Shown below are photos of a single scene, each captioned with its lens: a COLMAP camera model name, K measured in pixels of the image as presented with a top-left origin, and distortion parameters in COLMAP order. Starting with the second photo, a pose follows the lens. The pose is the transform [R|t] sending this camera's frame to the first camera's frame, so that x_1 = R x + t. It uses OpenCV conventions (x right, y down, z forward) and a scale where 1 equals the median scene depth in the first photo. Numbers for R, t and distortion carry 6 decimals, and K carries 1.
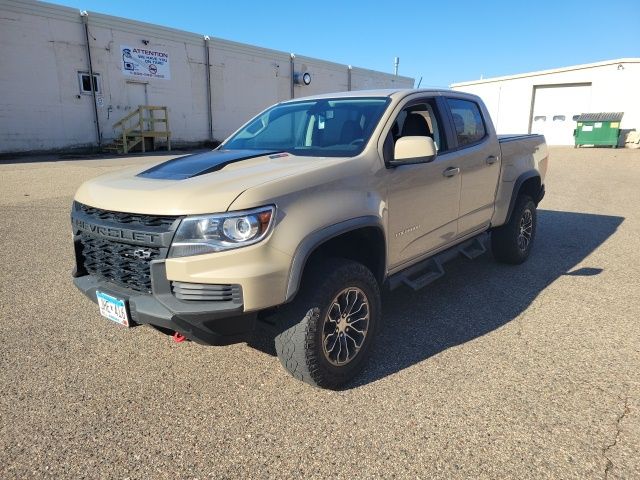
lens RADIAL K [[479.8, 0, 326.0], [0, 479.8, 242.1], [0, 0, 1]] dist [0.051064, -0.033041]
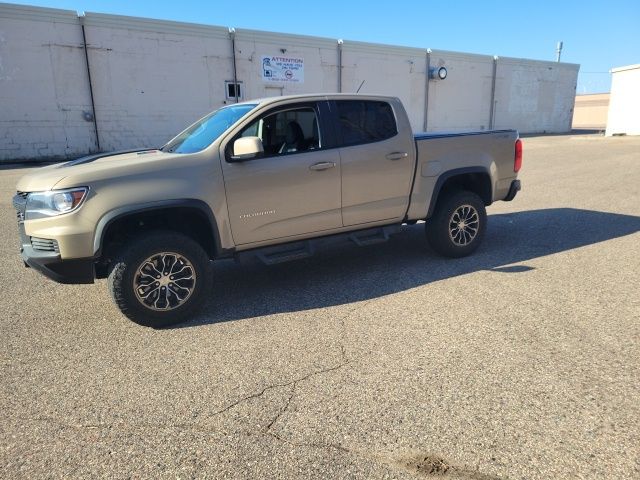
lens RADIAL K [[479.8, 0, 325.0], [0, 479.8, 238.4], [0, 0, 1]] dist [0.051064, -0.033041]
pose [[0.941437, 0.057043, -0.332328, 0.457821], [-0.056649, 0.998335, 0.010883, 0.008840], [0.332395, 0.008581, 0.943101, -0.053814]]
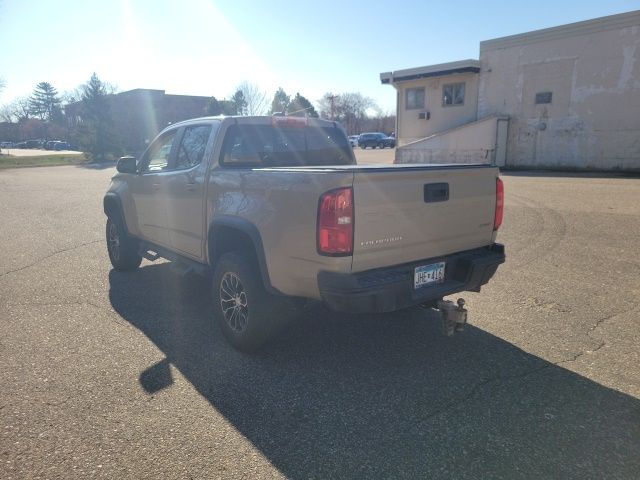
lens RADIAL K [[479.8, 0, 324.6], [0, 479.8, 234.2], [0, 0, 1]] dist [0.051064, -0.033041]
pose [[-0.231055, 0.181605, -0.955842, 0.980969], [-0.211049, 0.949678, 0.231451, -0.289979], [0.949775, 0.255207, -0.181101, 1.177362]]
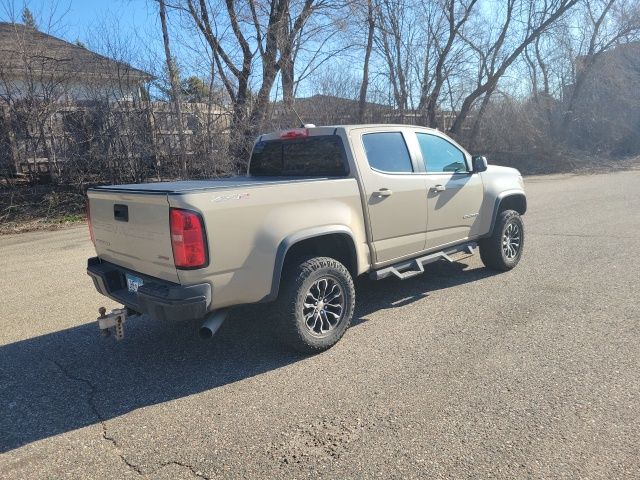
lens RADIAL K [[479.8, 0, 313.2], [0, 479.8, 245.8], [0, 0, 1]] dist [0.051064, -0.033041]
pose [[-0.988400, 0.045079, 0.145026, 0.037270], [0.100571, 0.909827, 0.402617, -0.428266], [-0.113799, 0.412532, -0.903807, 1.766479]]
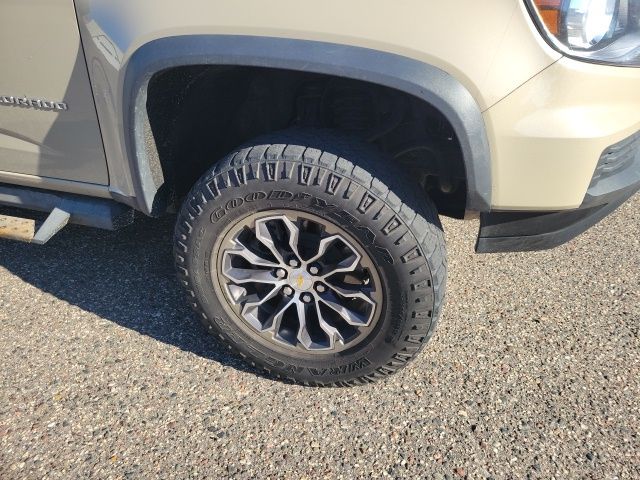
lens RADIAL K [[479.8, 0, 324.4], [0, 479.8, 222.2], [0, 0, 1]] dist [0.051064, -0.033041]
pose [[-0.388368, -0.428539, 0.815797, -0.431684], [0.218227, 0.817335, 0.533236, -0.102861], [-0.895292, 0.385120, -0.223908, 0.753291]]
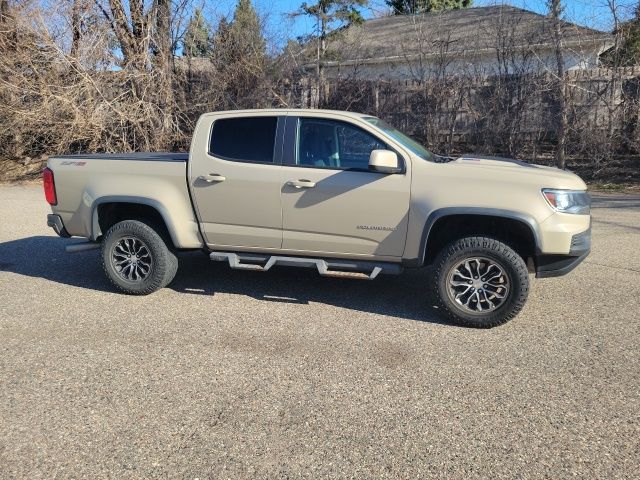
lens RADIAL K [[479.8, 0, 321.9], [0, 479.8, 236.4], [0, 0, 1]] dist [0.051064, -0.033041]
pose [[-0.383222, -0.158243, 0.910000, -0.790717], [0.226729, 0.938956, 0.258759, -0.255261], [-0.895396, 0.305486, -0.323950, 1.136584]]
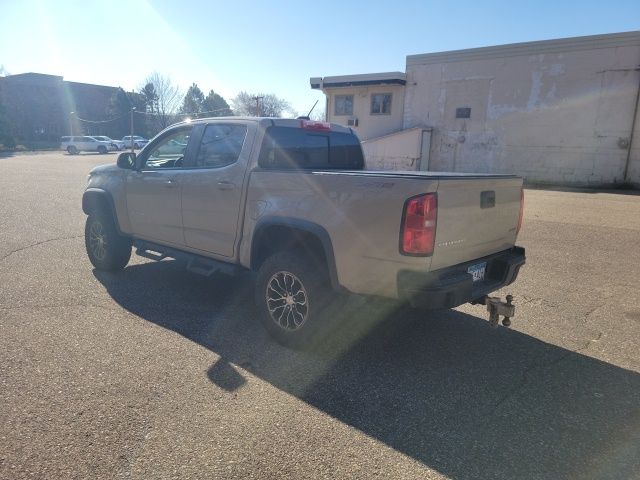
lens RADIAL K [[479.8, 0, 323.8], [0, 479.8, 234.5], [0, 0, 1]] dist [0.051064, -0.033041]
pose [[-0.051741, 0.176262, -0.982982, 1.038547], [-0.263626, 0.946975, 0.183682, -0.248254], [0.963236, 0.268644, -0.002530, 0.990990]]
